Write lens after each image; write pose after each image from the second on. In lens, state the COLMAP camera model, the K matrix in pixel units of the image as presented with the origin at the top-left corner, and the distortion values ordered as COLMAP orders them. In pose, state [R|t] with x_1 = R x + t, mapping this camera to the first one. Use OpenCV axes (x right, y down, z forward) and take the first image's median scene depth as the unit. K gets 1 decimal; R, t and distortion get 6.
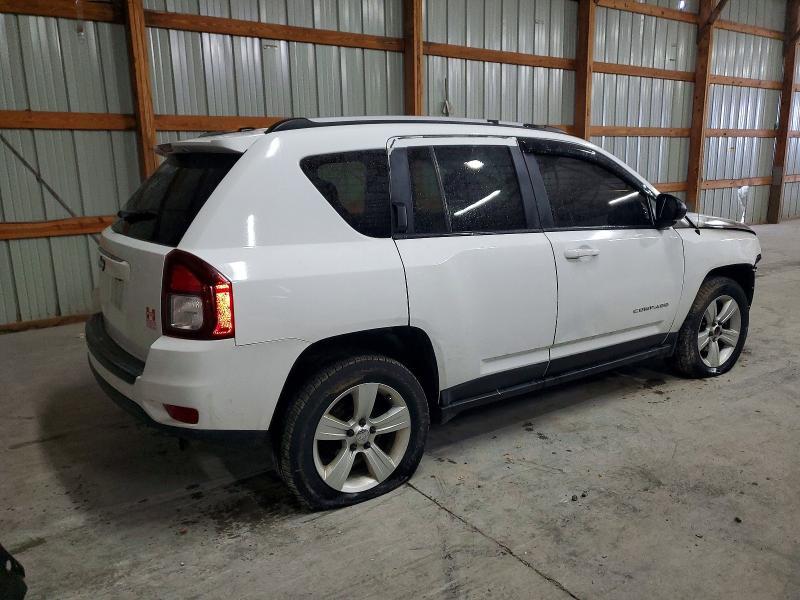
lens RADIAL K [[591.1, 0, 394.6], [0, 591.1, 287.9], [0, 0, 1]] dist [0.008996, -0.000106]
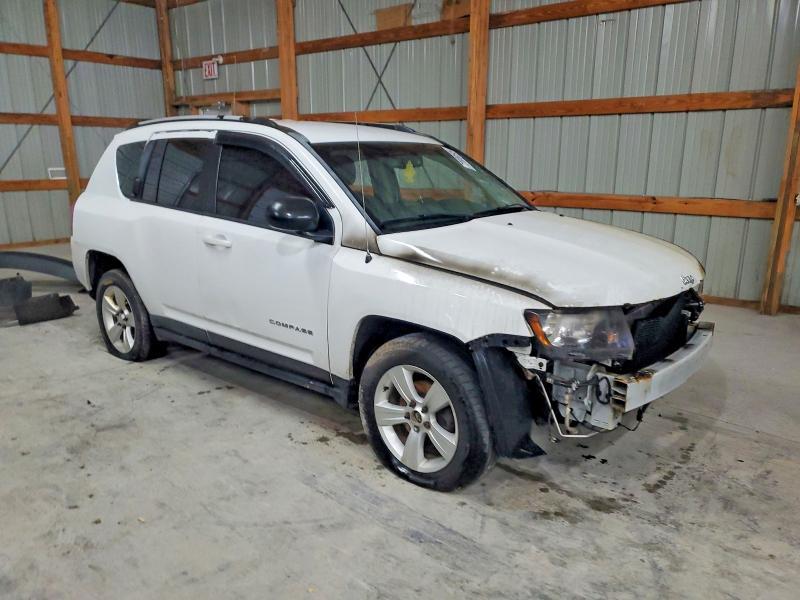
lens RADIAL K [[583.4, 0, 400.0], [0, 583.4, 300.0], [0, 0, 1]] dist [0.004937, 0.000177]
pose [[0.341947, 0.251837, -0.905345, 1.360494], [-0.199561, 0.960907, 0.191919, -0.217185], [0.918285, 0.115046, 0.378837, 0.894164]]
